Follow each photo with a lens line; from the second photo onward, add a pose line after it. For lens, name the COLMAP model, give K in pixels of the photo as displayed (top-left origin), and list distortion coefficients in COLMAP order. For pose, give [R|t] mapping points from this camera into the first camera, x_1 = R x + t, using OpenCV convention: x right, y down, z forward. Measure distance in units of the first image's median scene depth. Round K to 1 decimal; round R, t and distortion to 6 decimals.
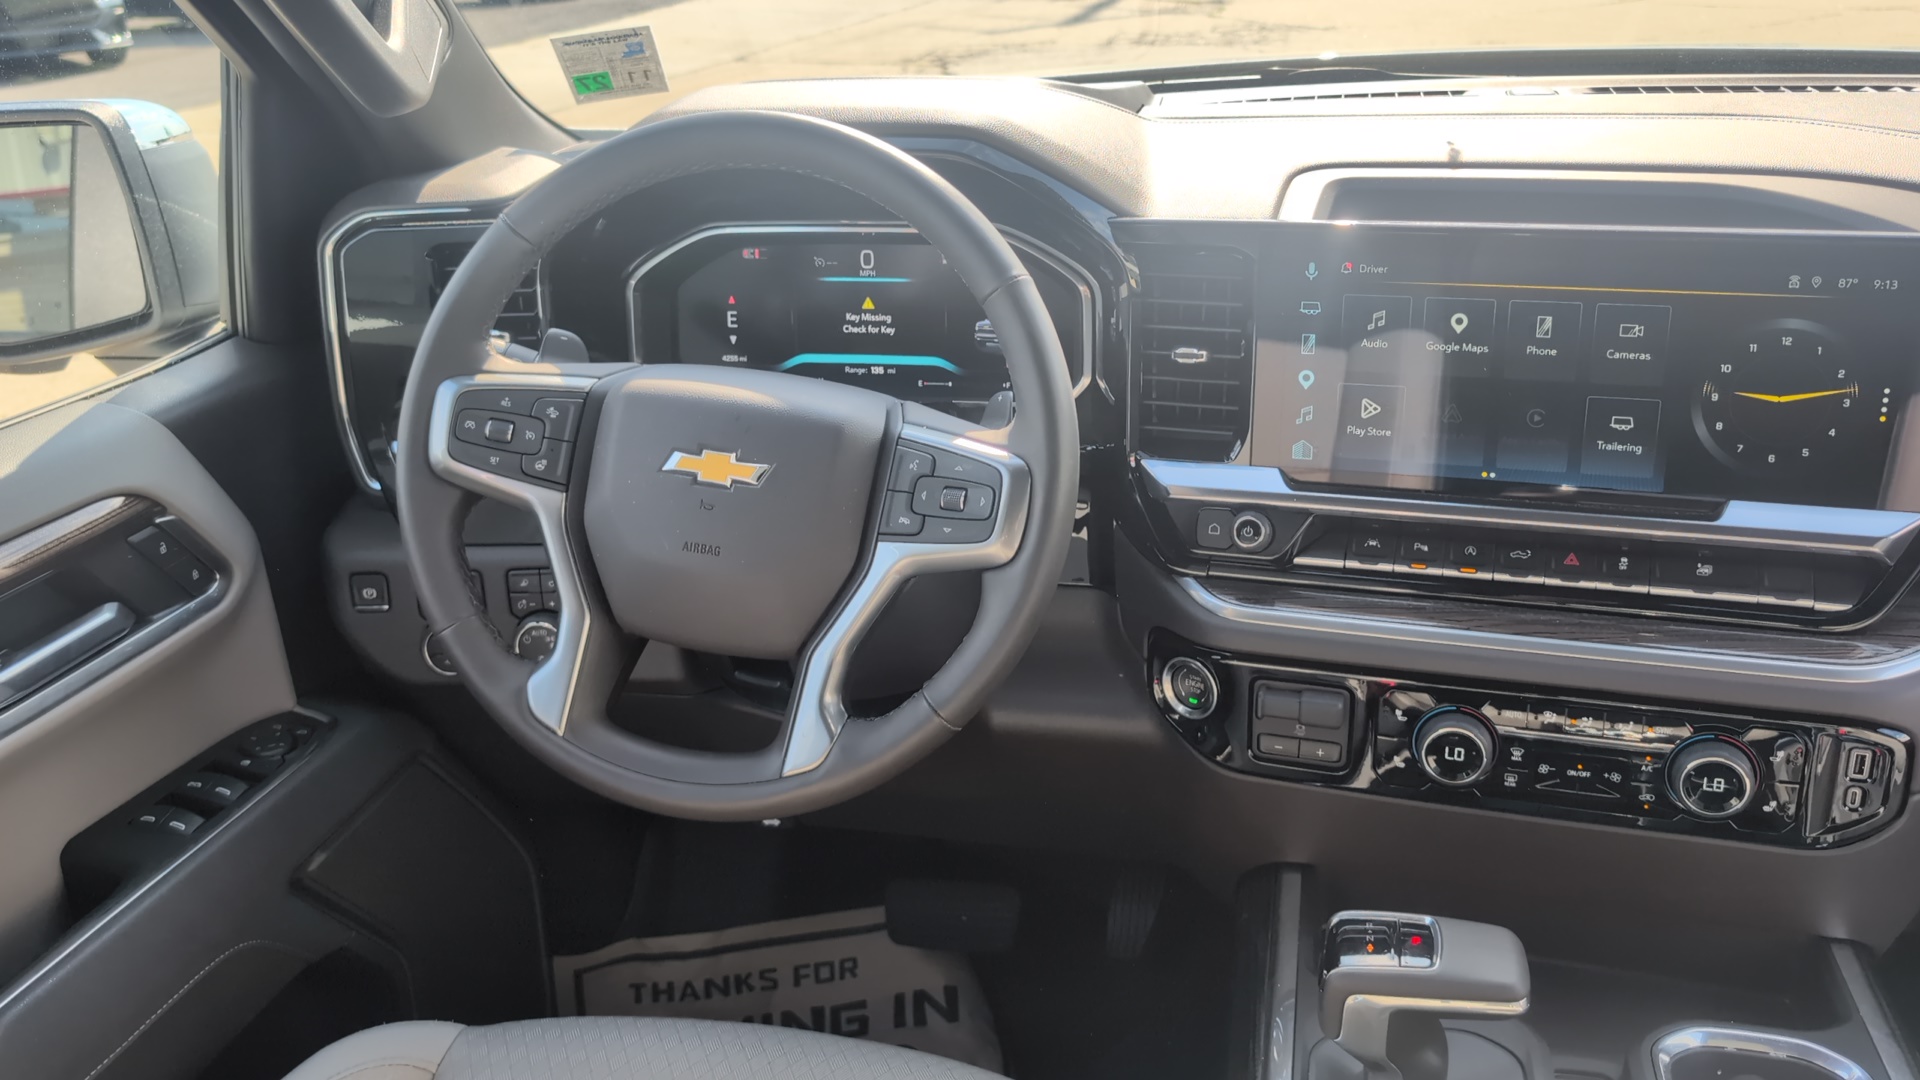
lens RADIAL K [[1610.8, 0, 975.6], [0, 1610.8, 529.4], [0, 0, 1]] dist [0.034369, -0.048433]
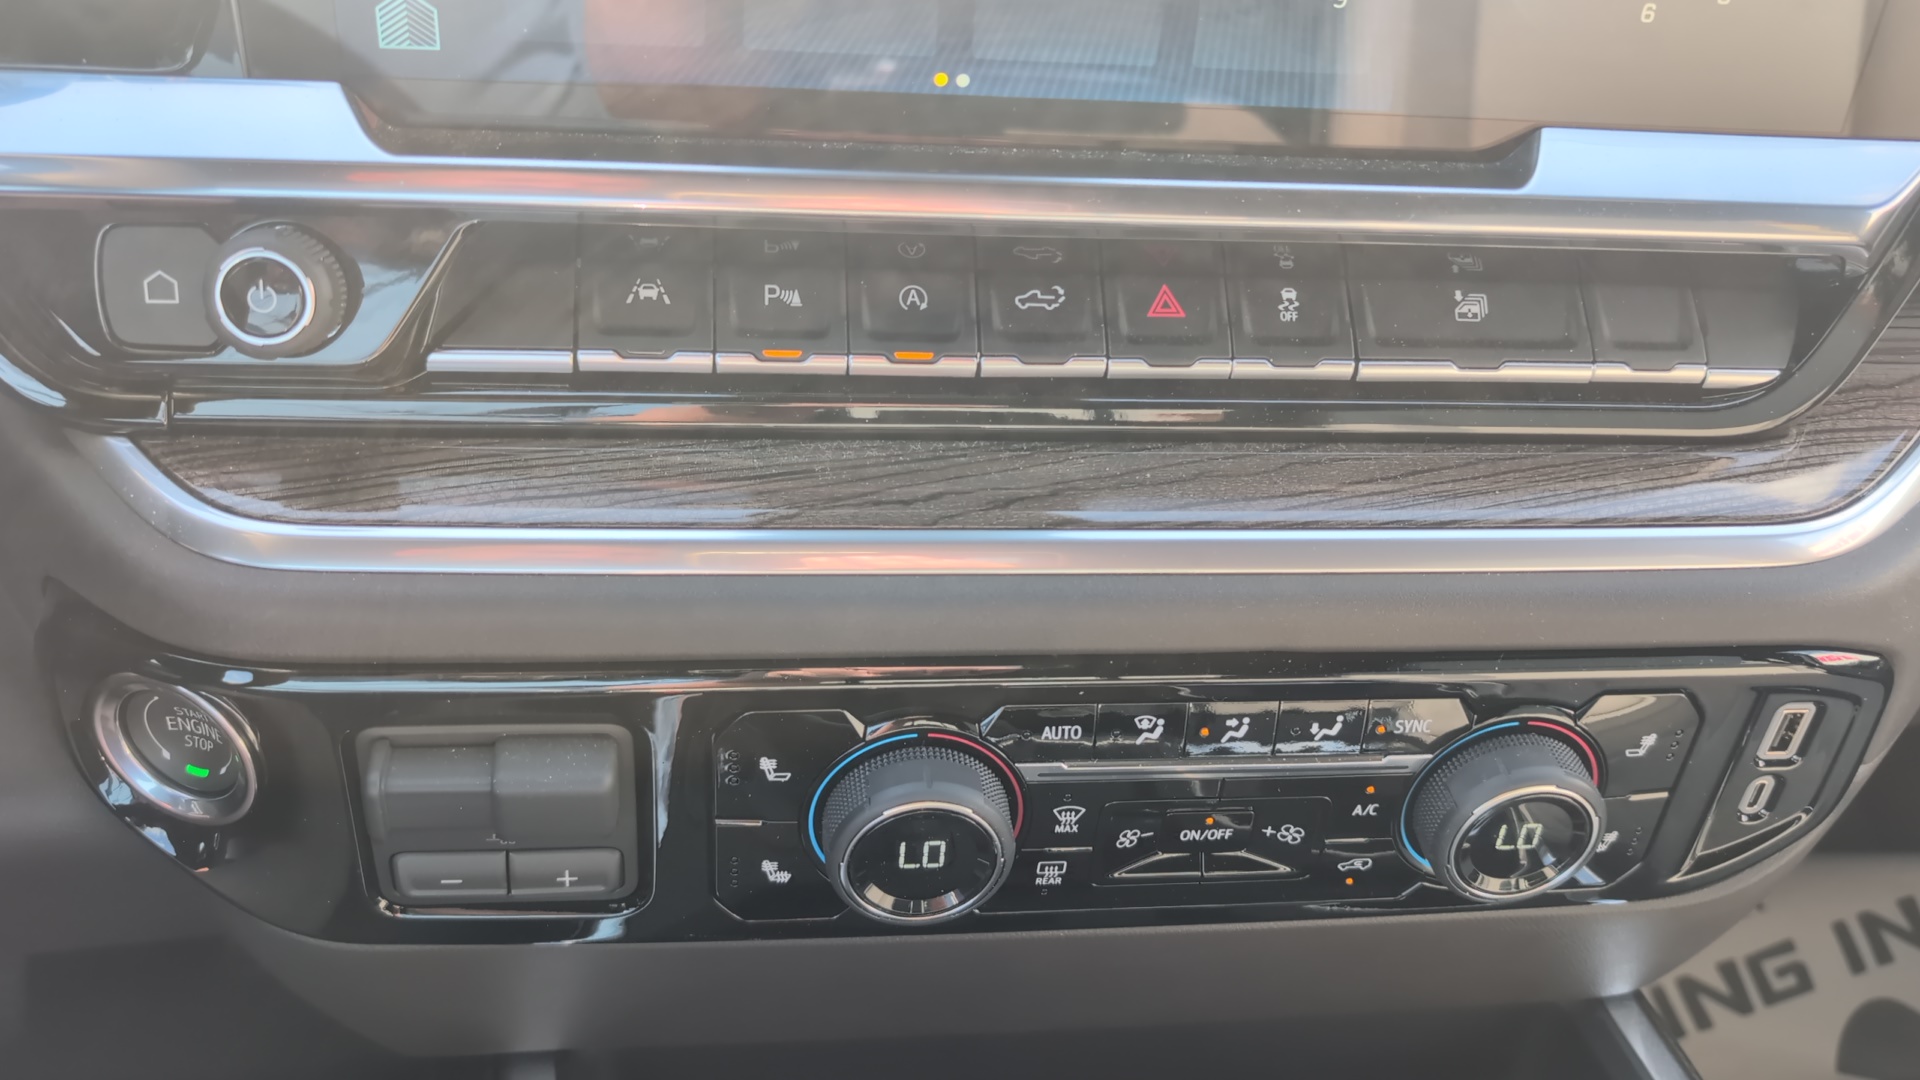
lens RADIAL K [[1610.8, 0, 970.7], [0, 1610.8, 537.5], [0, 0, 1]] dist [0.034369, -0.048433]
pose [[0.895711, -0.158959, 0.415251, 0.160722], [0.049246, 0.963632, 0.262655, -0.030484], [-0.441901, -0.214813, 0.870964, 0.677841]]
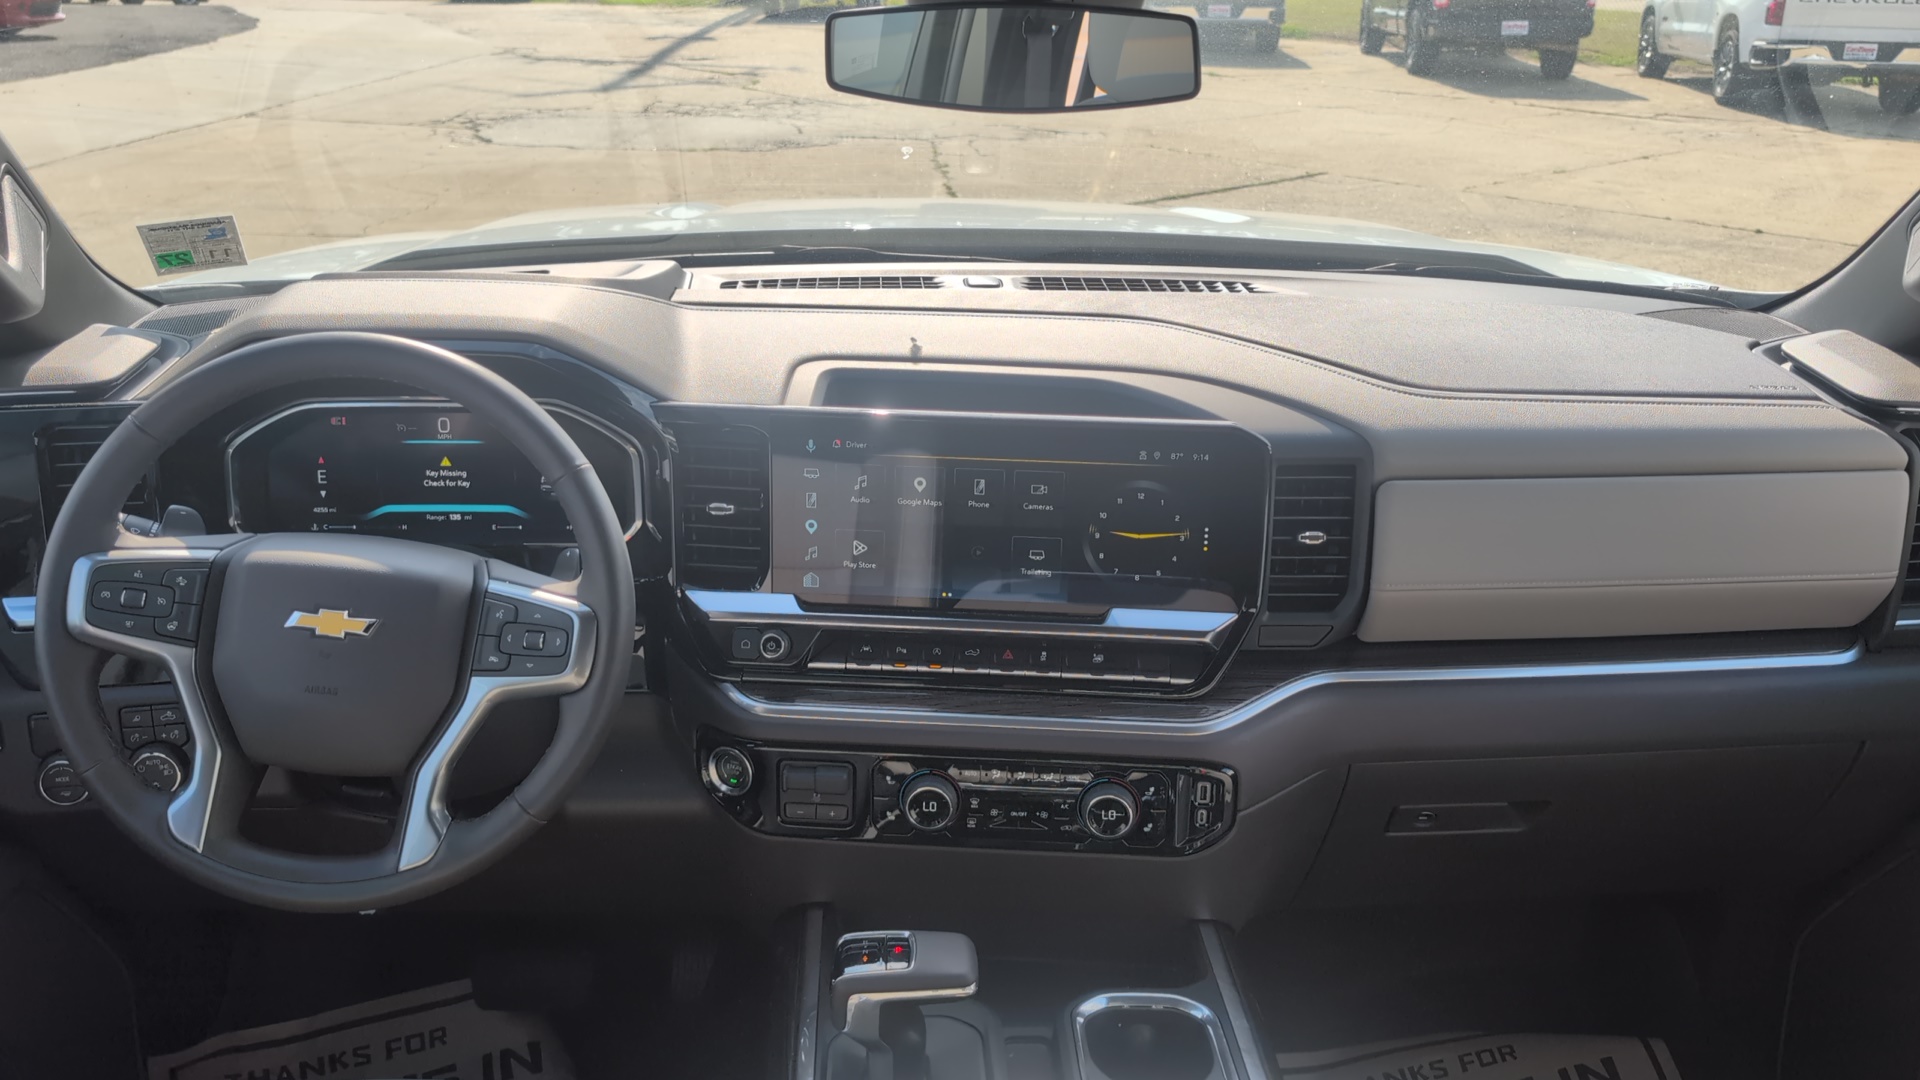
lens RADIAL K [[1610.8, 0, 970.2], [0, 1610.8, 527.2], [0, 0, 1]] dist [0.034369, -0.048433]
pose [[0.962889, -0.031866, 0.268009, -0.019162], [0.041095, 0.998737, -0.028894, -0.050753], [-0.266749, 0.038836, 0.962983, -0.290843]]
